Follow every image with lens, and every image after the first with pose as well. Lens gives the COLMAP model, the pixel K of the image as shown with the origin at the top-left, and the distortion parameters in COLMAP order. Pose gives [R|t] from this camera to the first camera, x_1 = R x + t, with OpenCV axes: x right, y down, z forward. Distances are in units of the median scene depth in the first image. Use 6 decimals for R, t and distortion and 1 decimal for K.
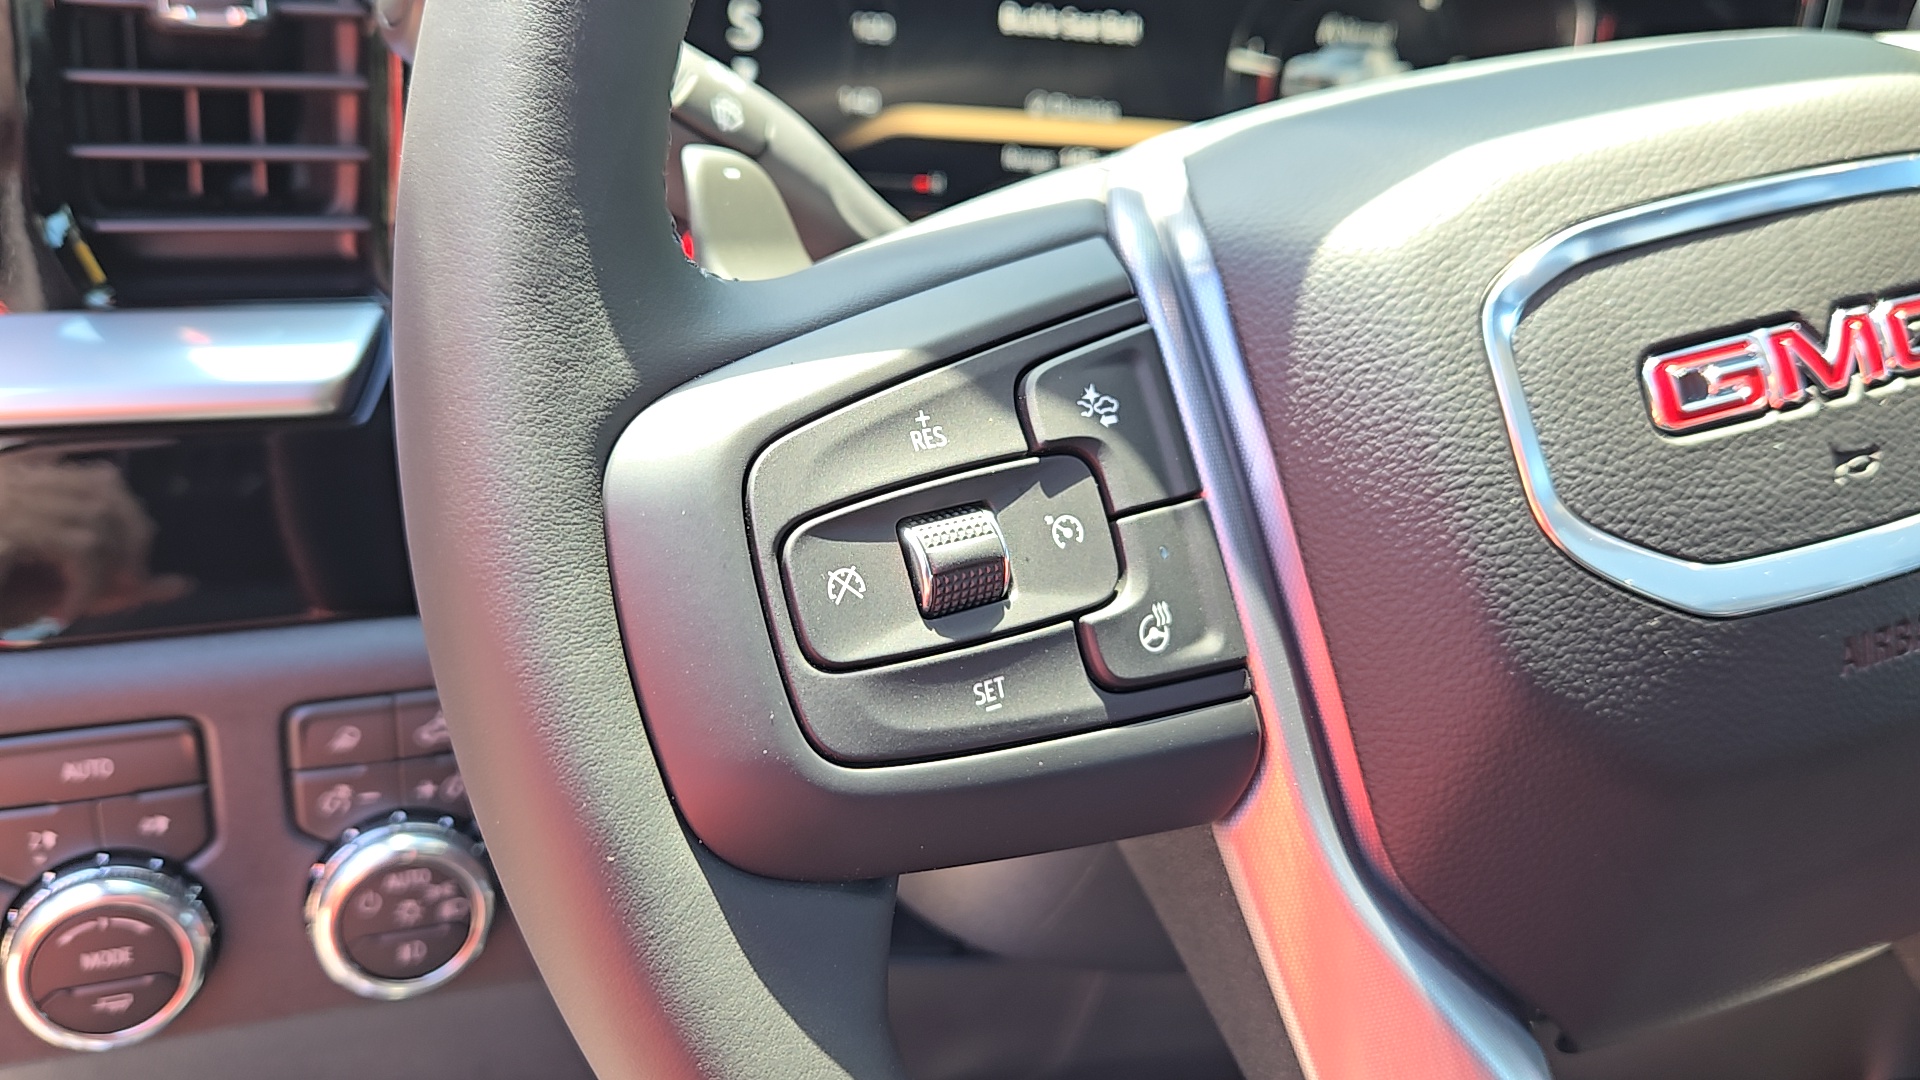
lens RADIAL K [[1599.0, 0, 977.1], [0, 1599.0, 532.0], [0, 0, 1]] dist [0.009365, 0.006269]
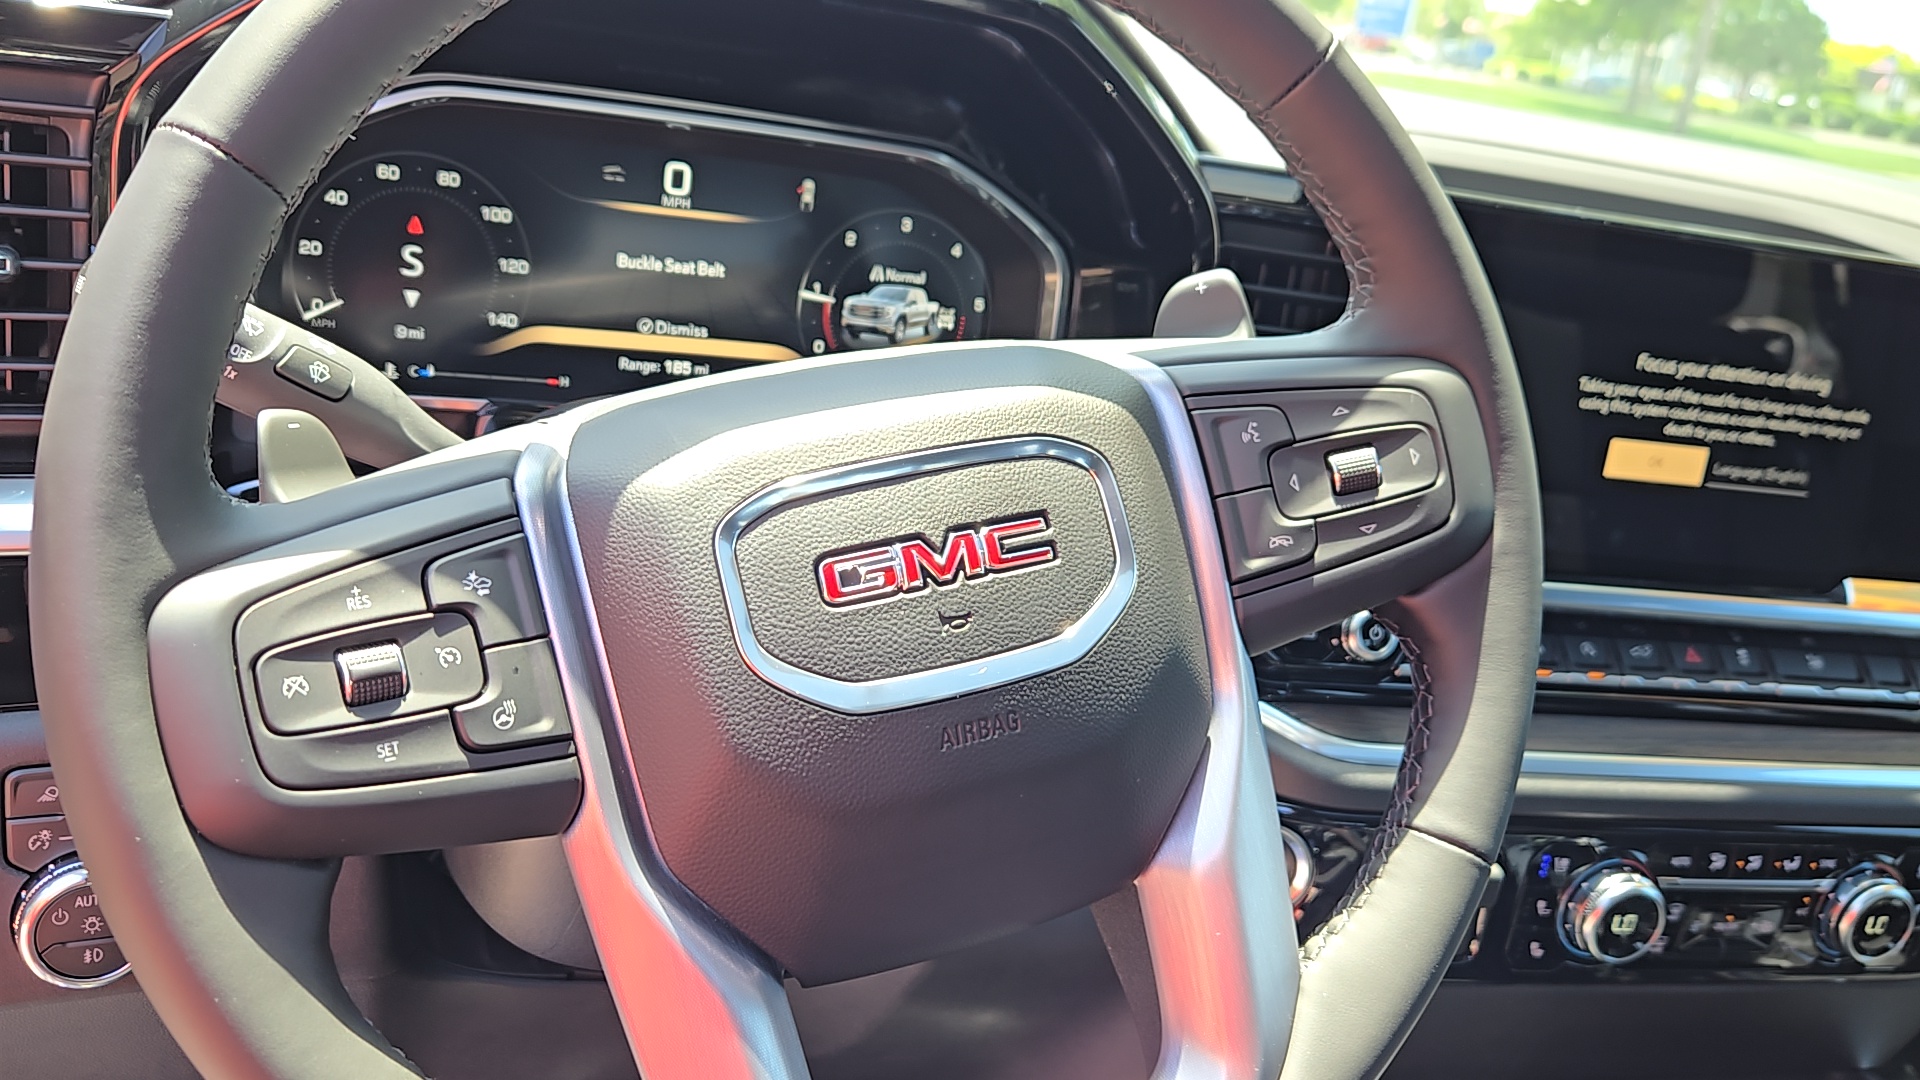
lens RADIAL K [[1599.0, 0, 957.7], [0, 1599.0, 533.5], [0, 0, 1]] dist [0.009365, 0.006269]
pose [[0.996729, 0.023988, 0.077177, 0.443646], [-0.018953, 0.997684, -0.065332, -0.029529], [-0.078565, 0.063655, 0.994875, -0.722788]]
